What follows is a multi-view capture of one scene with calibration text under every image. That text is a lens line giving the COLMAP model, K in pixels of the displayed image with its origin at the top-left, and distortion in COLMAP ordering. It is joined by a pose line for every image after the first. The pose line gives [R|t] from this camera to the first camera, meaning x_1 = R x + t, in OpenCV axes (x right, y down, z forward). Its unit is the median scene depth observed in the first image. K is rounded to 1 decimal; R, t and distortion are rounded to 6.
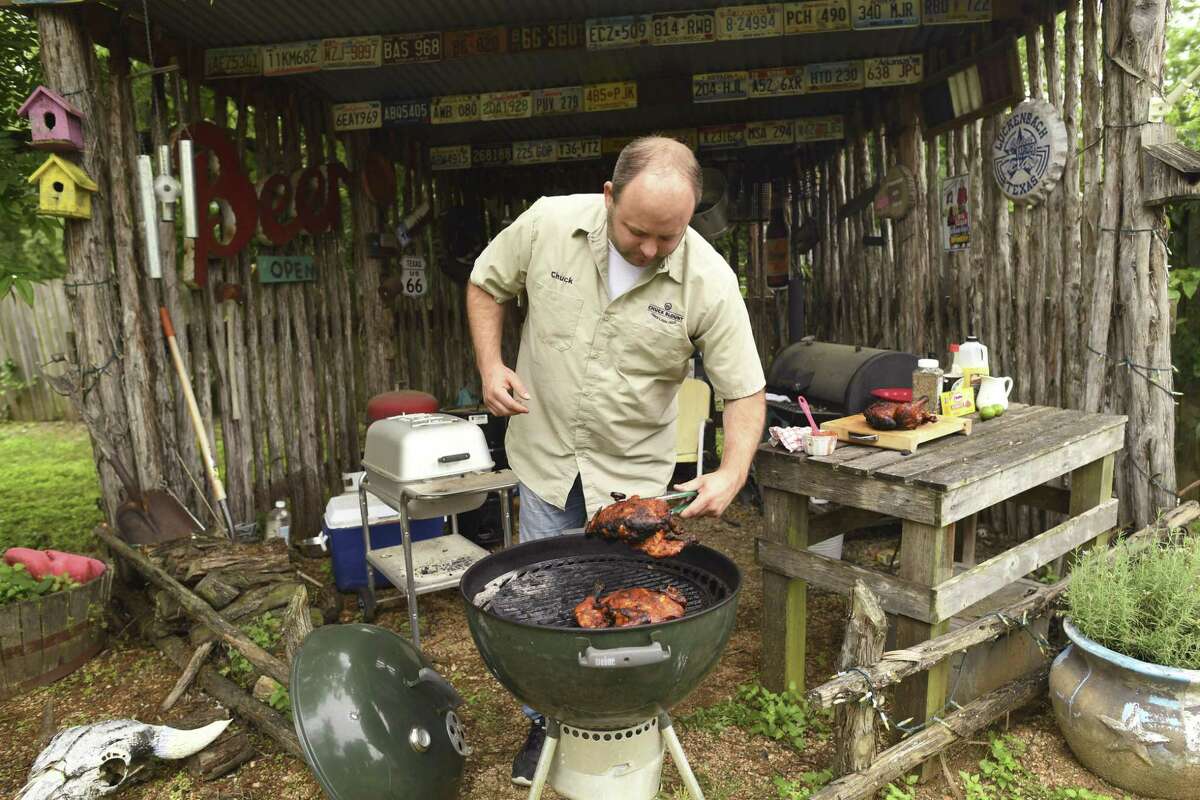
lens RADIAL K [[828.6, 0, 598.7], [0, 828.6, 398.5], [0, 0, 1]] dist [-0.033278, 0.013839]
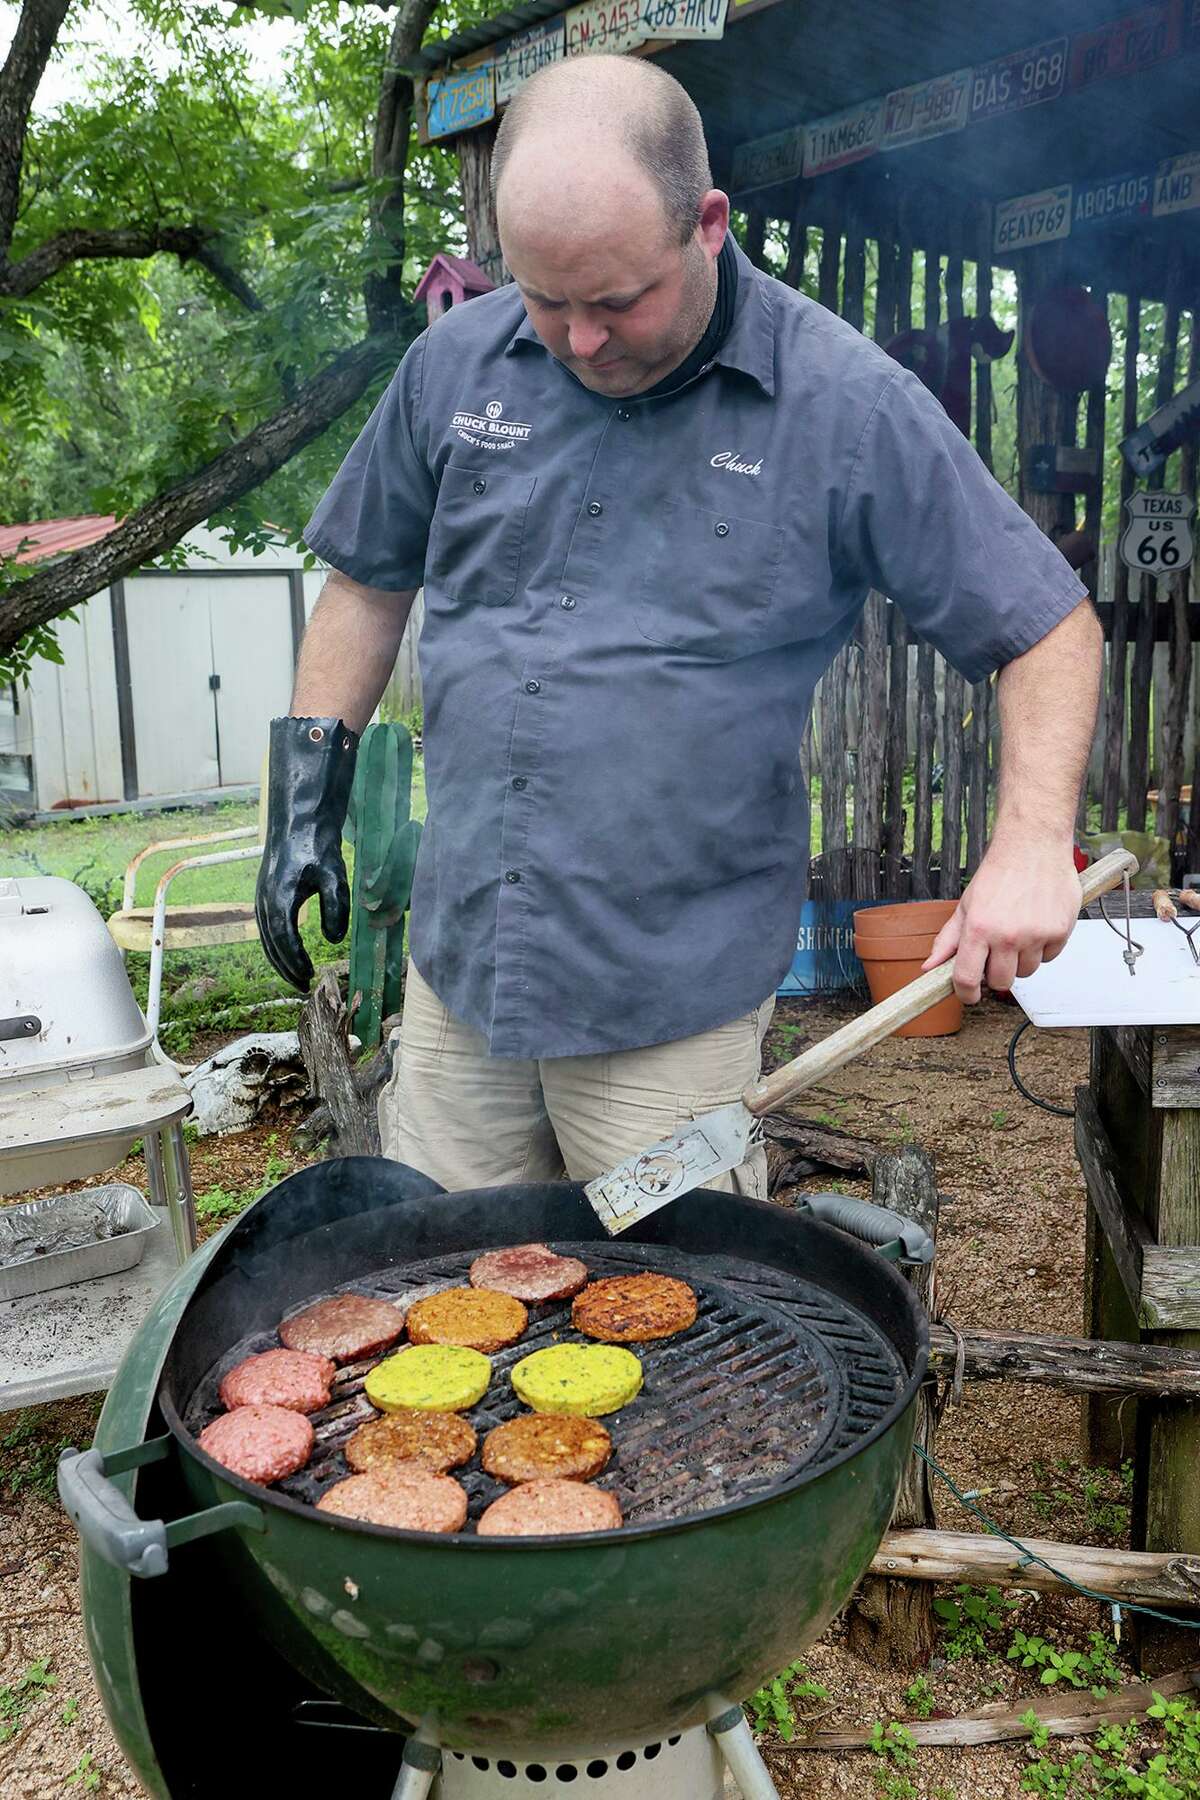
lens RADIAL K [[1686.8, 0, 604.4], [0, 1686.8, 882.8], [0, 0, 1]] dist [-0.004628, 0.000000]
pose [[0.683997, 0.143693, -0.715193, 0.424996], [-0.105389, 0.989587, 0.098030, -0.004934], [0.721832, 0.008321, 0.692018, 0.087810]]
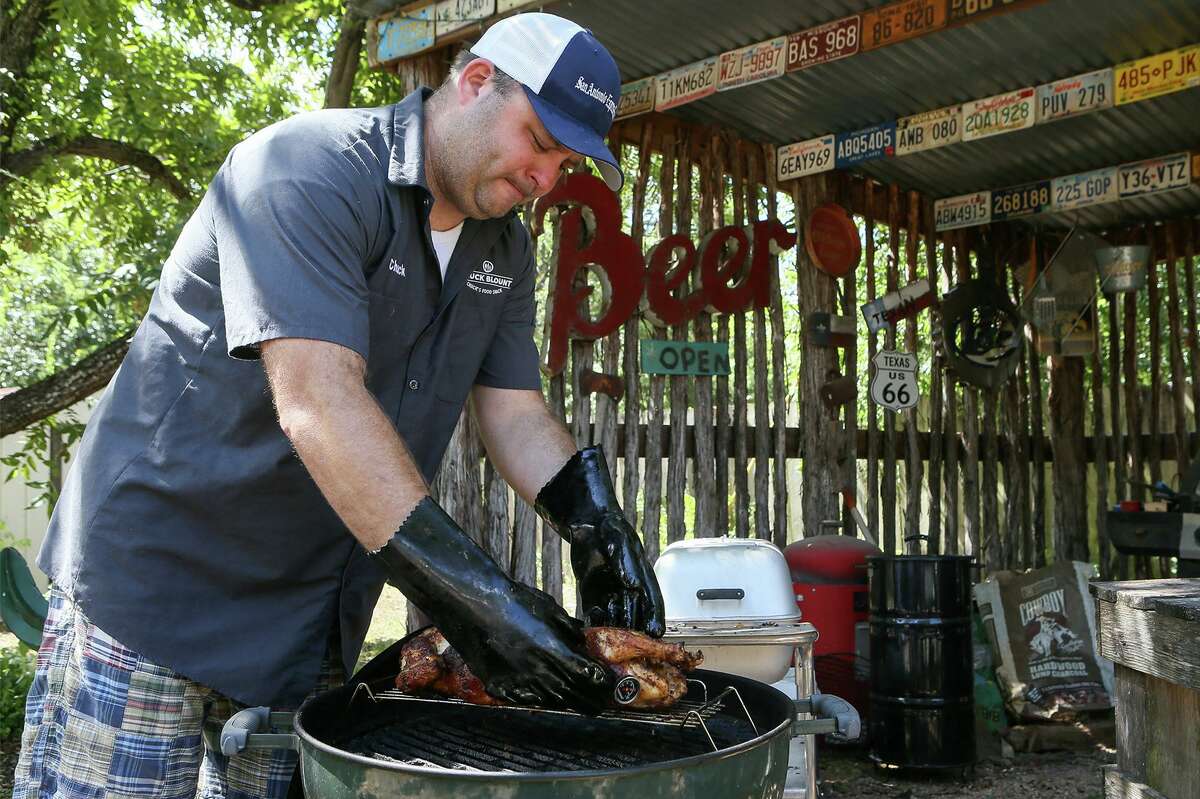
lens RADIAL K [[1164.7, 0, 655.5], [0, 1164.7, 393.4], [0, 0, 1]] dist [-0.045575, 0.000000]
pose [[0.821691, -0.011321, -0.569820, 0.228721], [-0.096692, 0.982540, -0.158953, 0.050307], [0.561671, 0.185707, 0.806250, 0.157639]]
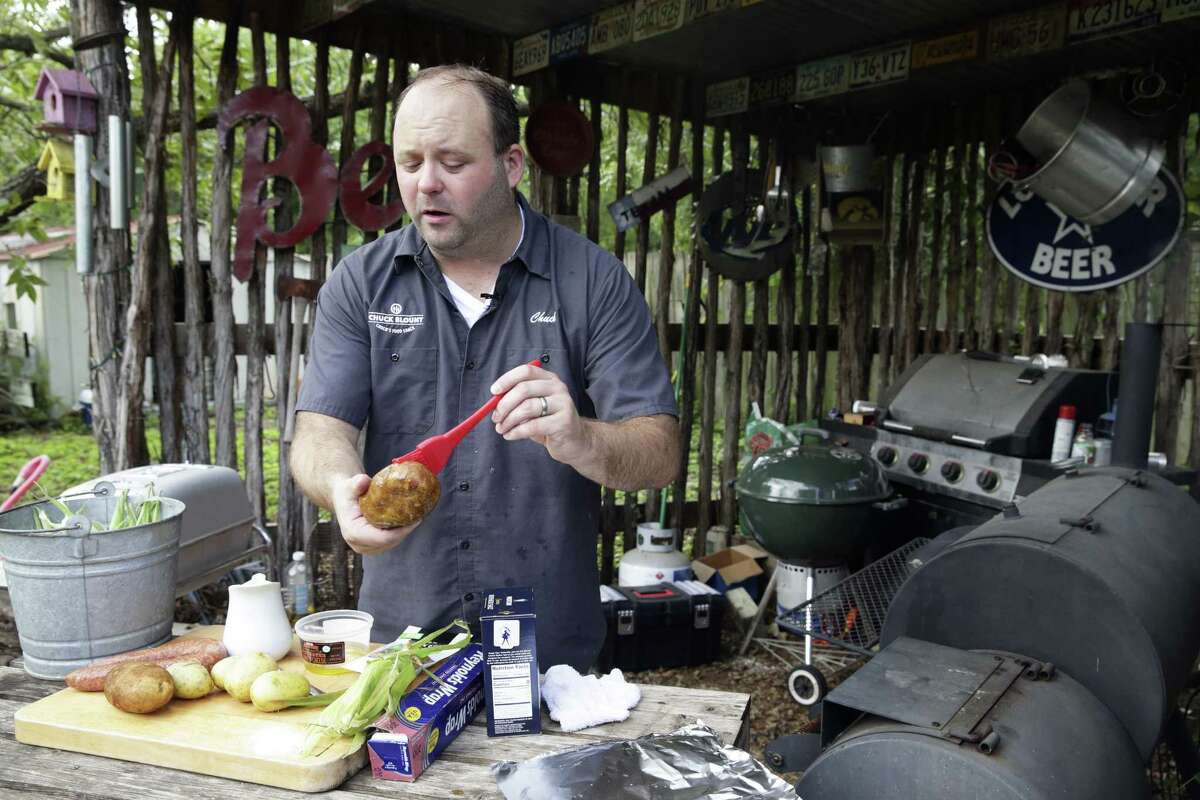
lens RADIAL K [[1072.1, 0, 601.5], [0, 1072.1, 399.4], [0, 0, 1]] dist [-0.007386, 0.064573]
pose [[0.681358, 0.127654, -0.720733, 0.582434], [-0.132090, 0.989952, 0.050464, -0.118641], [0.719933, 0.060818, 0.691373, 0.504003]]
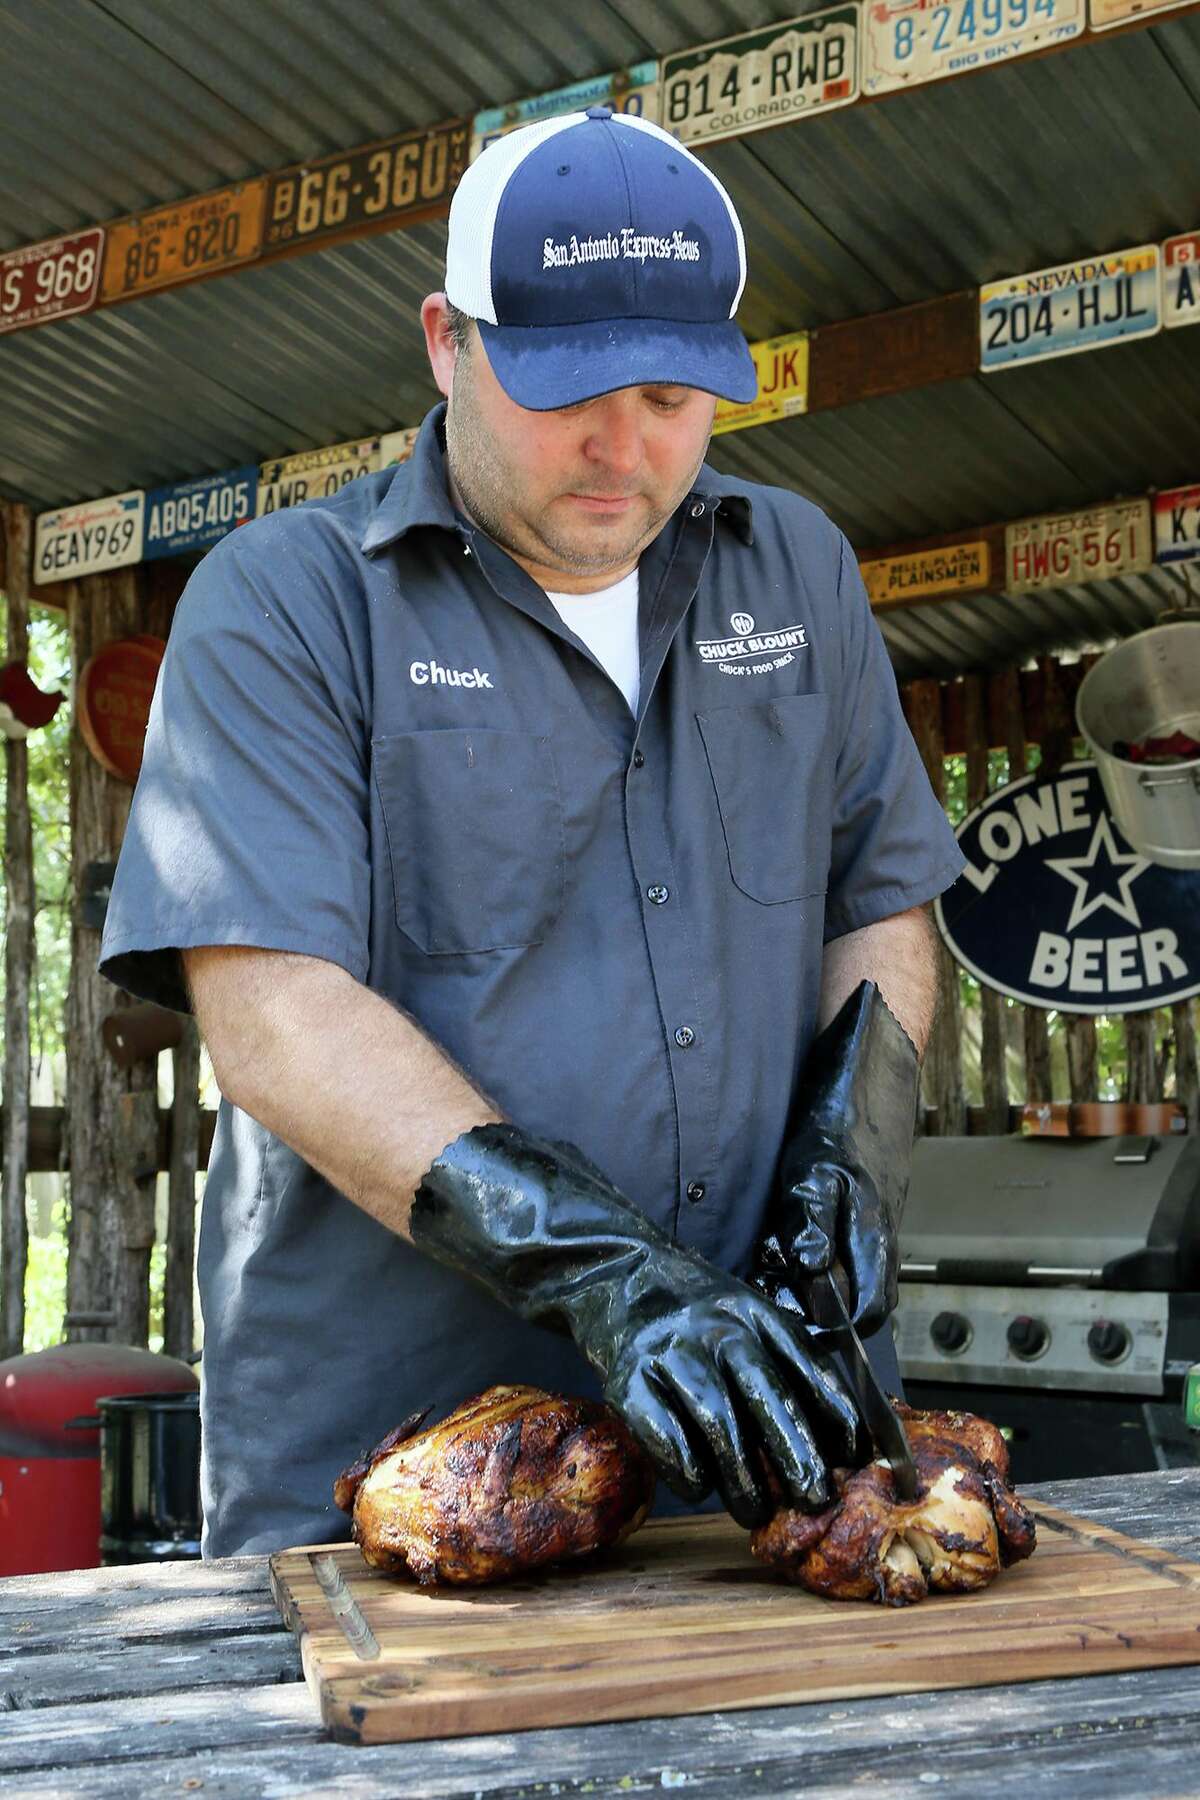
lens RADIAL K [[2211.0, 0, 618.1], [0, 2211.0, 840.6], [0, 0, 1]] dist [-0.039385, 0.000000]
pose [[0.923246, -0.039059, -0.382219, 0.330525], [-0.064279, 0.965095, -0.253889, 0.005536], [0.378794, 0.258970, 0.888510, 0.353388]]
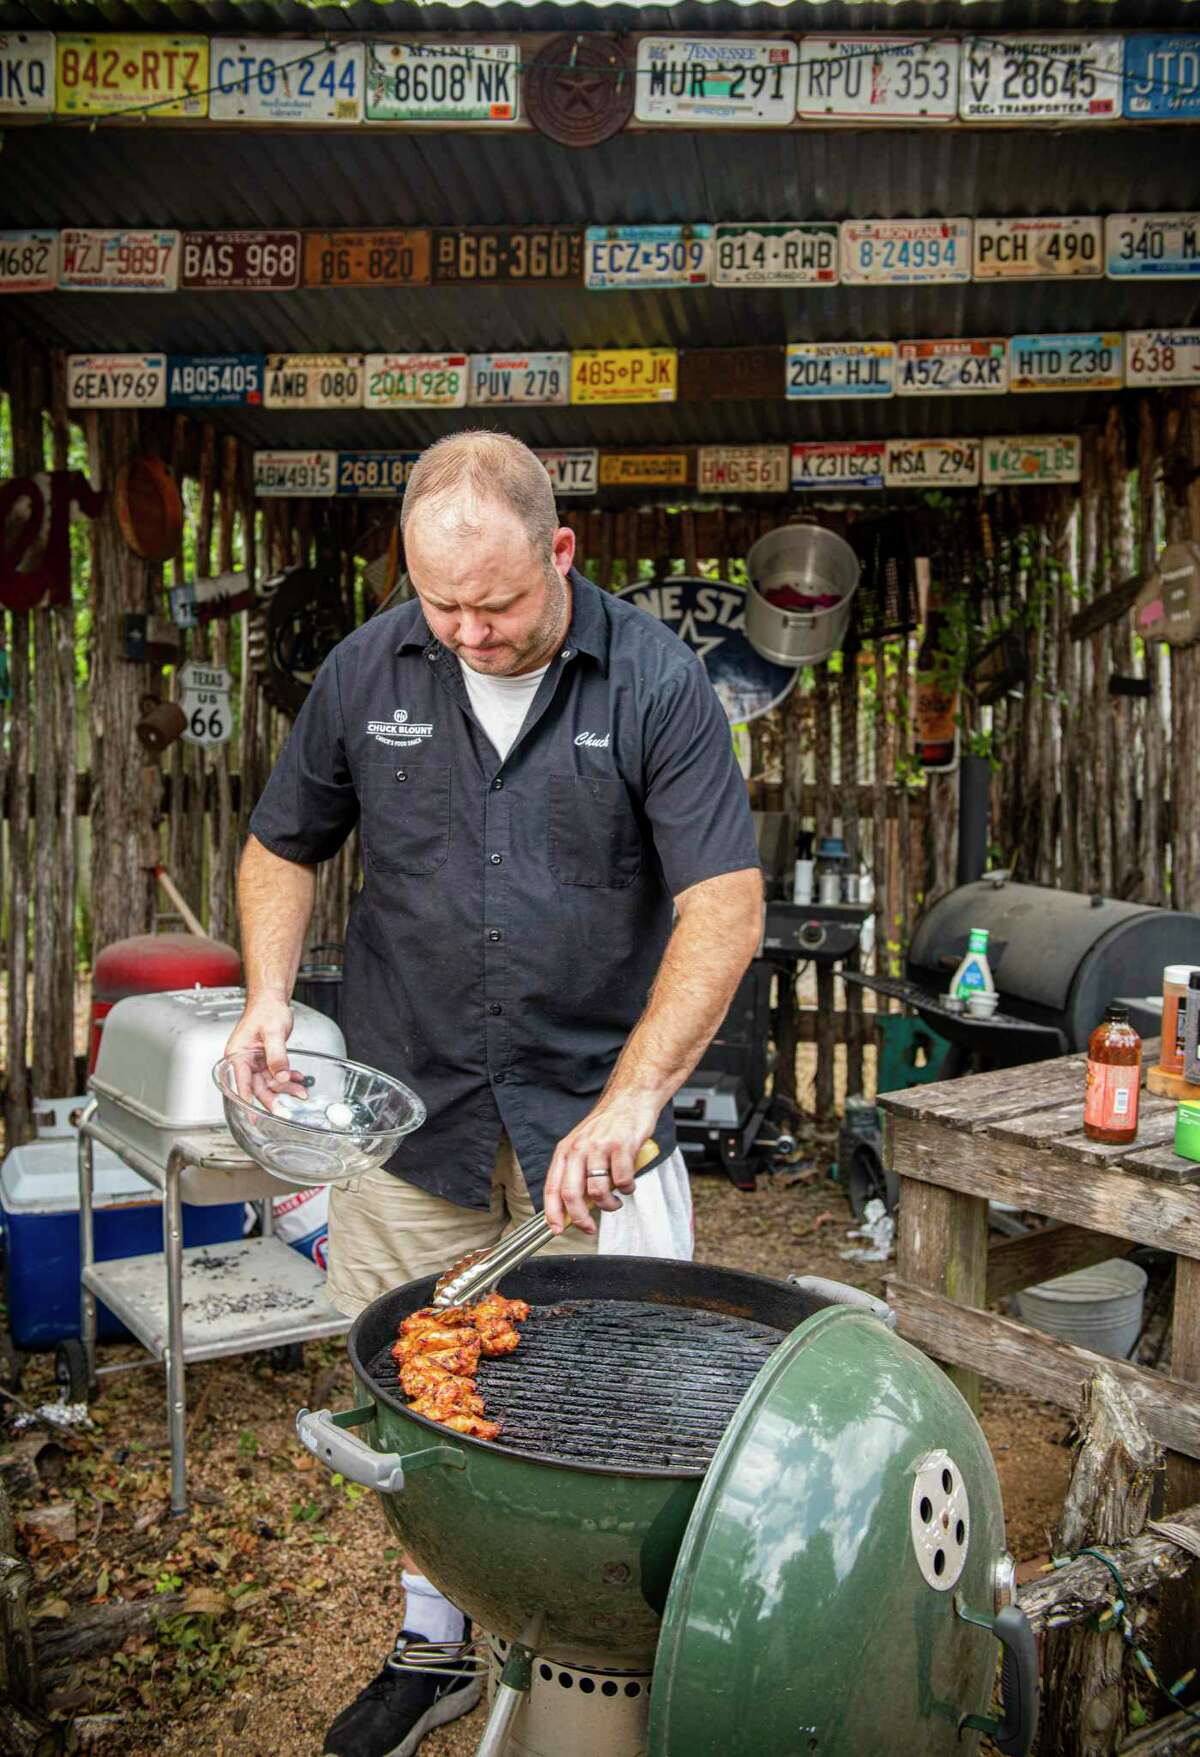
lens RADIAL K [[1698.2, 0, 590.2], [0, 1698.2, 831.3], [0, 0, 1]] dist [0.034260, 0.000000]
pose [[0.998305, 0.055137, 0.018611, -0.012048], [-0.053480, 0.995349, -0.080127, -0.003362], [-0.022943, 0.078995, 0.996611, -0.023934]]
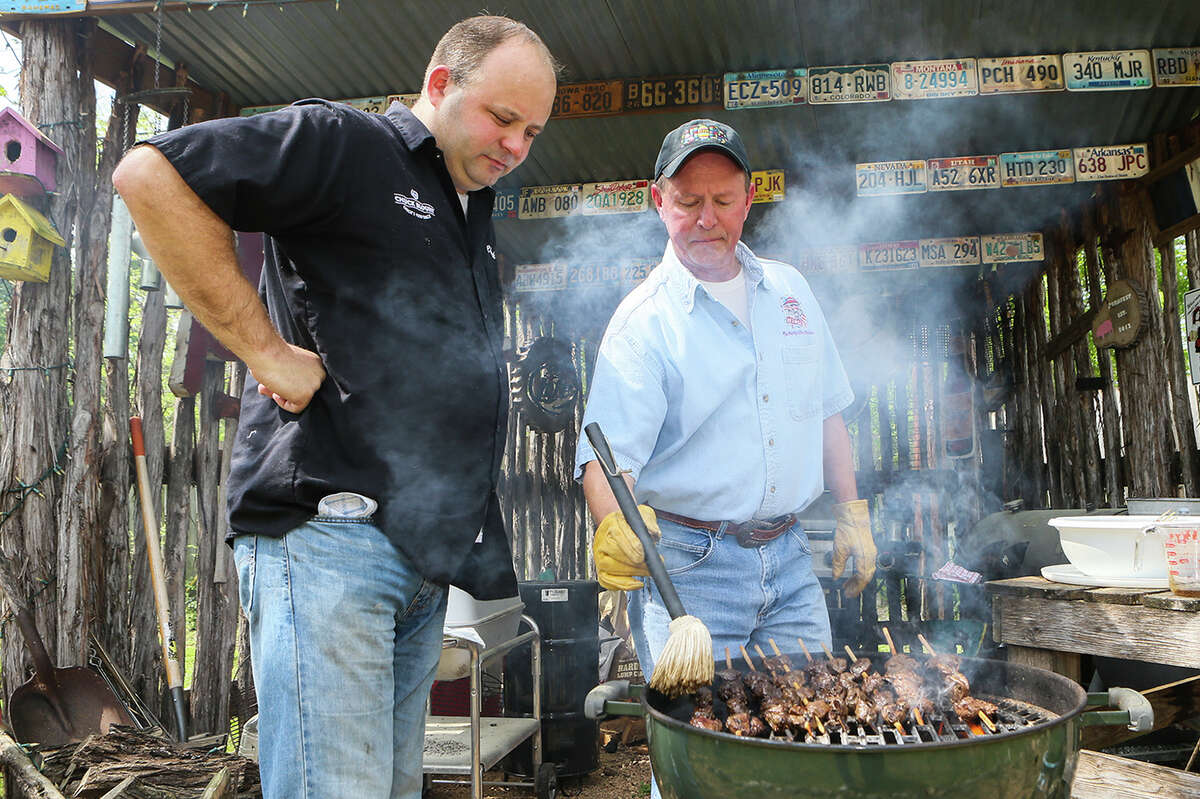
lens RADIAL K [[1000.0, 0, 709.2], [0, 1000.0, 426.1], [0, 0, 1]] dist [-0.103114, 0.065813]
pose [[0.999605, 0.027204, -0.006992, -0.013714], [-0.028071, 0.976122, -0.215404, 0.066406], [0.000965, 0.215515, 0.976500, 0.154553]]
